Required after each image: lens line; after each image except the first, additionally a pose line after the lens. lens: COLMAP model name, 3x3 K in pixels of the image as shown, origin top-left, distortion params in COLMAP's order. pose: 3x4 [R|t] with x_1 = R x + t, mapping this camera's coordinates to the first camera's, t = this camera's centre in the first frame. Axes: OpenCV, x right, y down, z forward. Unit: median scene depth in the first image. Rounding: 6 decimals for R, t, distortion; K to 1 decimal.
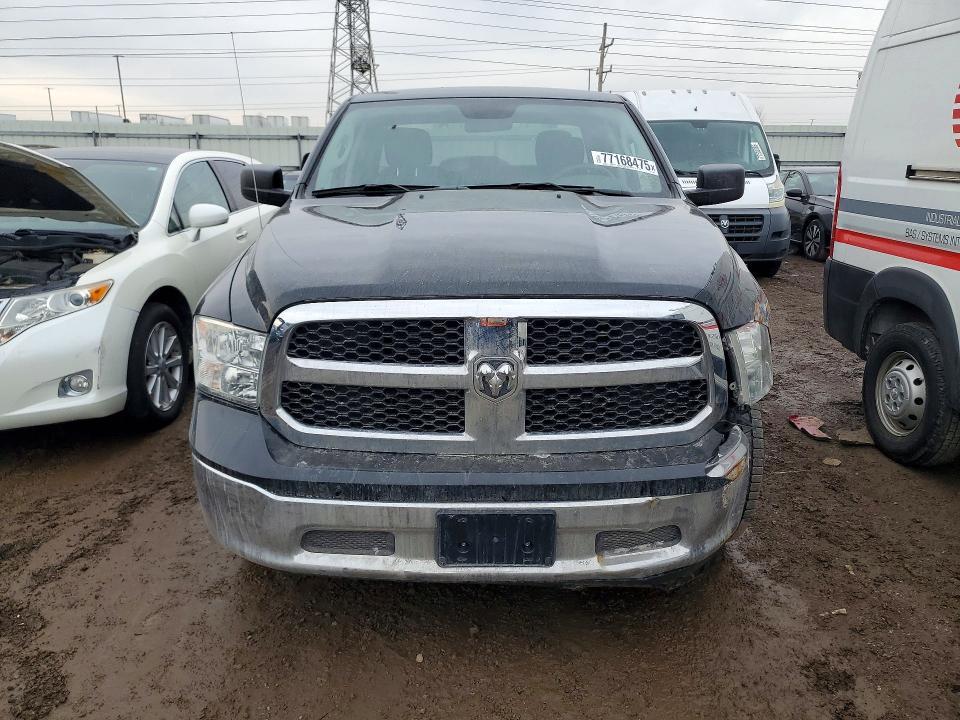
lens RADIAL K [[766.4, 0, 480.0], [0, 766.4, 360.0], [0, 0, 1]] dist [0.172234, -0.299359]
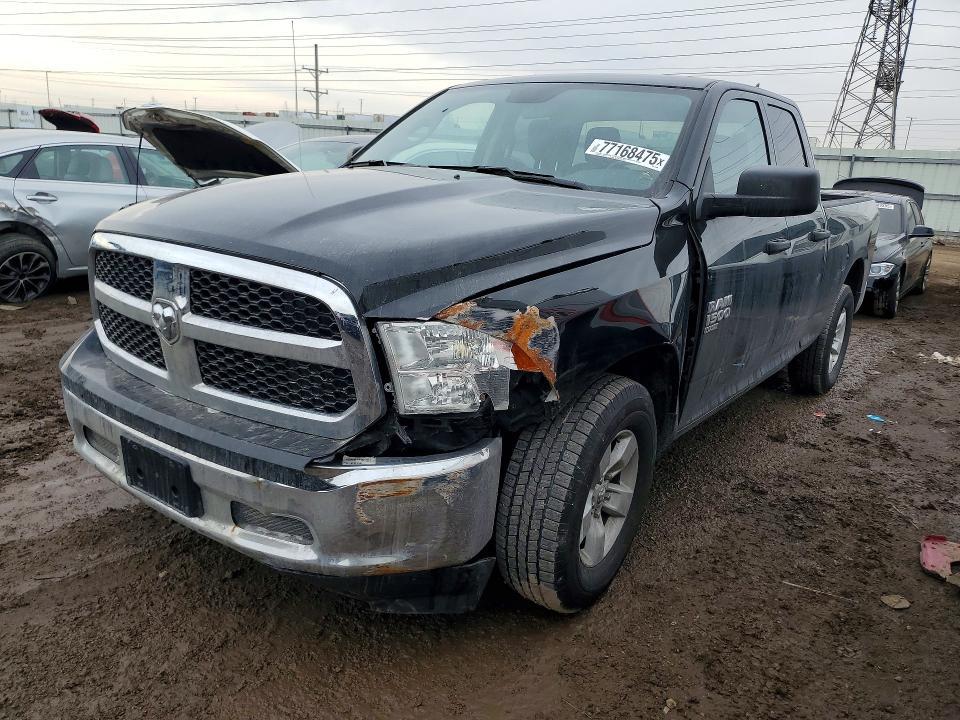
lens RADIAL K [[766.4, 0, 480.0], [0, 766.4, 360.0], [0, 0, 1]] dist [0.172234, -0.299359]
pose [[0.798183, 0.200037, -0.568233, 0.920387], [-0.213660, 0.975942, 0.043441, -0.057556], [0.563252, 0.086735, 0.821720, 0.360959]]
